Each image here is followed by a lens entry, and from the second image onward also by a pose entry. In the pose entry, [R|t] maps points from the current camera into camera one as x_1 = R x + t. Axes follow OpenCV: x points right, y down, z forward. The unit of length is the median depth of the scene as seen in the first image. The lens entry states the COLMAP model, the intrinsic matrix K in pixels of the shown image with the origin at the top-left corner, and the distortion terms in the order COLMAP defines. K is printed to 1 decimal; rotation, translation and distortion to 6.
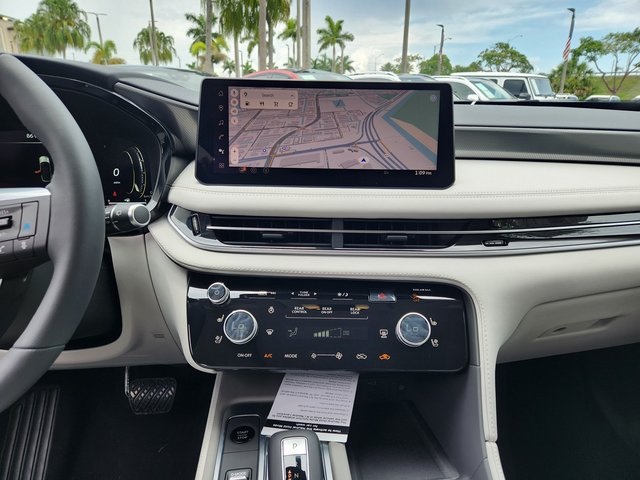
lens RADIAL K [[418.0, 0, 320.0], [0, 418.0, 240.0], [0, 0, 1]] dist [0.072252, -0.071203]
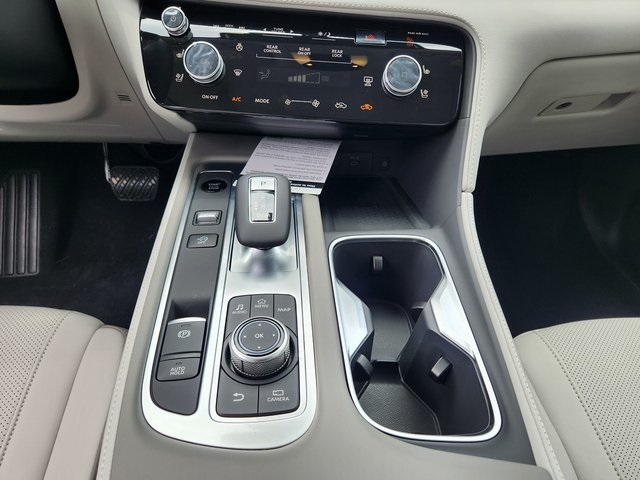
lens RADIAL K [[418.0, 0, 320.0], [0, 418.0, 240.0], [0, 0, 1]] dist [0.072252, -0.071203]
pose [[0.999269, 0.037337, 0.008190, 0.056483], [-0.037874, 0.938163, 0.344115, 0.234948], [0.005165, -0.344174, 0.938892, 0.053638]]
